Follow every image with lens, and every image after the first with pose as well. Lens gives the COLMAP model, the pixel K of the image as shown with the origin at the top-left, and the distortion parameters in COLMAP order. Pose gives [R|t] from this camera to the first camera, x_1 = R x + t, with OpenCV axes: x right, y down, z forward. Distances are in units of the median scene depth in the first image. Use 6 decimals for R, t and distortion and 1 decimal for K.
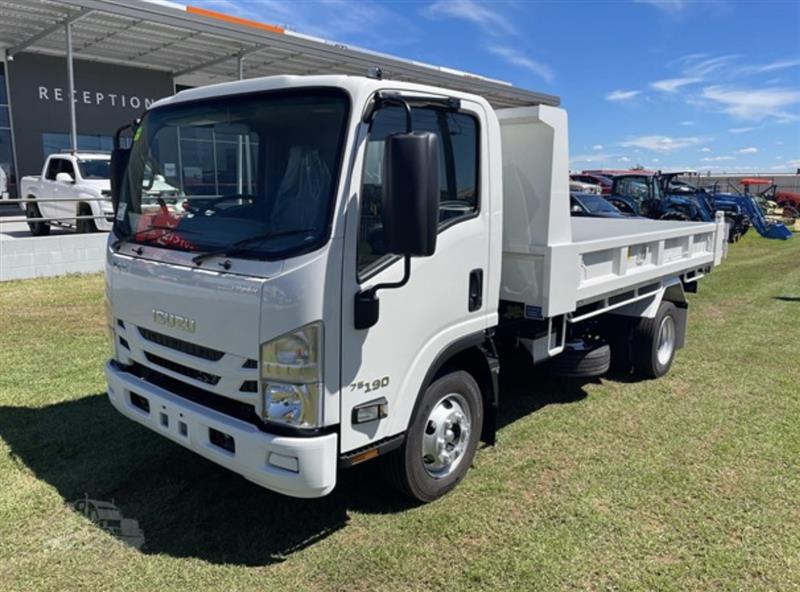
lens RADIAL K [[623.2, 0, 402.7], [0, 623.2, 287.3], [0, 0, 1]] dist [-0.001798, -0.006226]
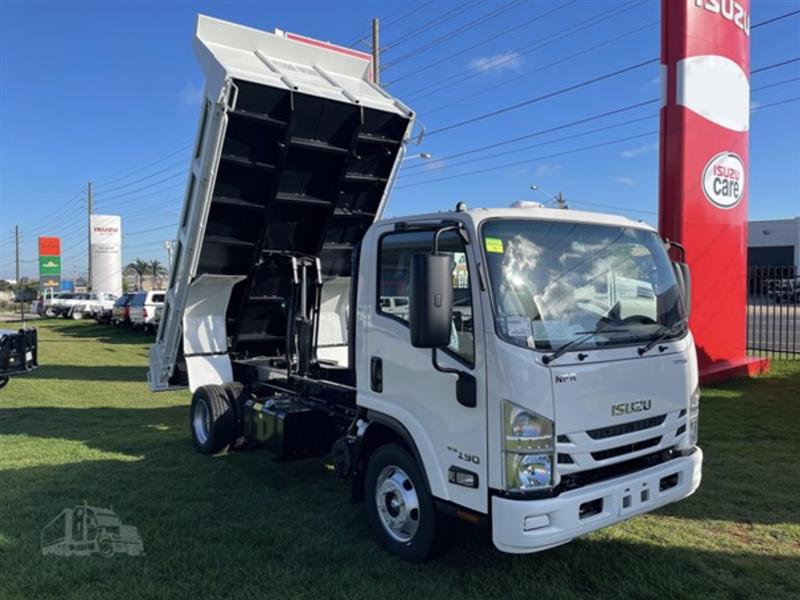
lens RADIAL K [[626.5, 0, 400.0], [0, 626.5, 300.0], [0, 0, 1]] dist [0.031761, -0.001294]
pose [[0.234306, -0.033542, 0.971584, -1.660194], [0.161693, 0.986829, -0.004926, -0.214855], [-0.958622, 0.158252, 0.236643, 1.134528]]
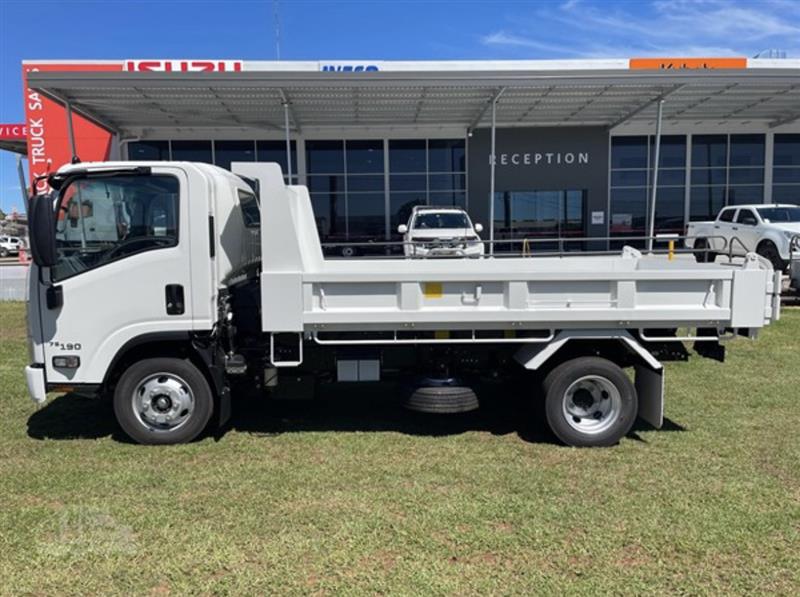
lens RADIAL K [[626.5, 0, 400.0], [0, 626.5, 298.5], [0, 0, 1]] dist [0.031761, -0.001294]
pose [[0.673580, 0.056396, -0.736959, 1.669106], [-0.100920, 0.994764, -0.016115, -0.029626], [0.732192, 0.085229, 0.675745, 0.470578]]
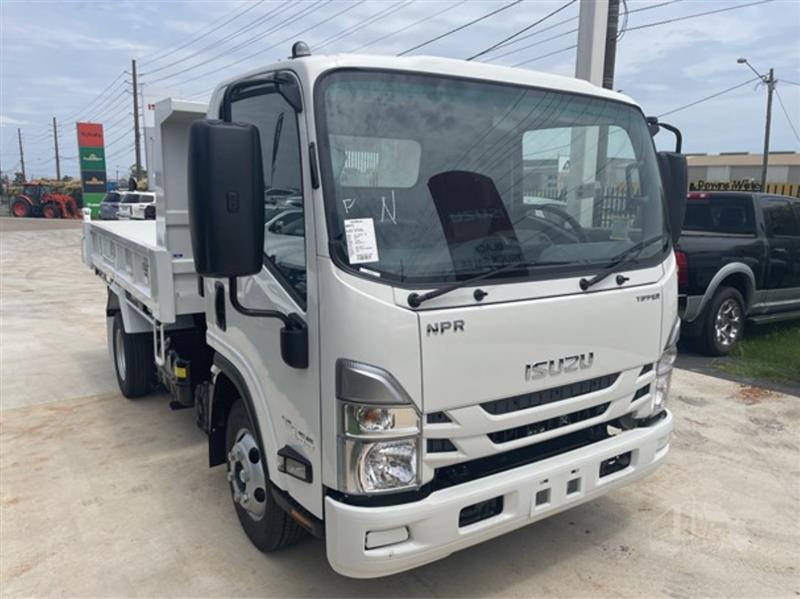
lens RADIAL K [[638.7, 0, 423.4], [0, 638.7, 310.2], [0, 0, 1]] dist [-0.000065, -0.000936]
pose [[0.271555, -0.195736, 0.942308, -1.209588], [0.142855, 0.976452, 0.161660, -0.178837], [-0.951762, 0.090714, 0.293122, 0.944456]]
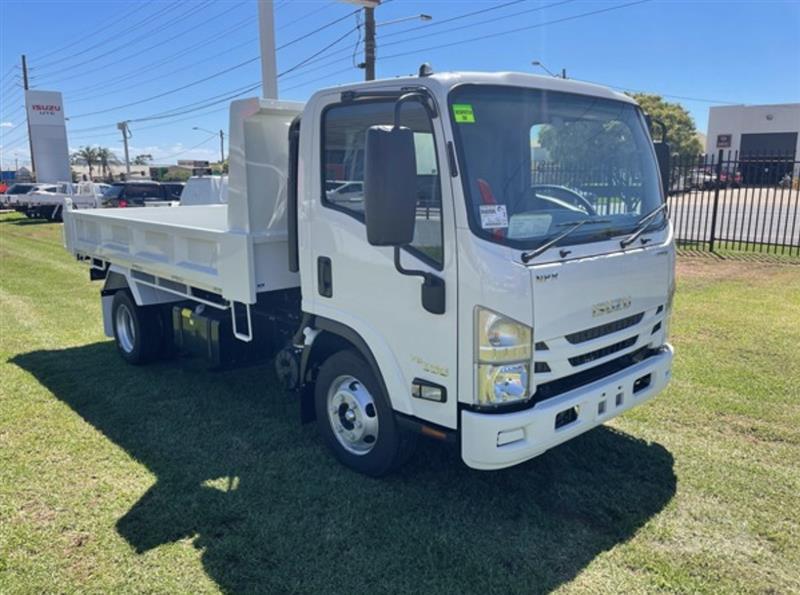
lens RADIAL K [[639.8, 0, 390.6], [0, 639.8, 316.1], [0, 0, 1]] dist [0.047307, -0.141531]
pose [[0.147691, -0.230768, 0.961734, -1.514783], [0.171141, 0.963693, 0.204957, -0.223882], [-0.974114, 0.134322, 0.181823, 1.200509]]
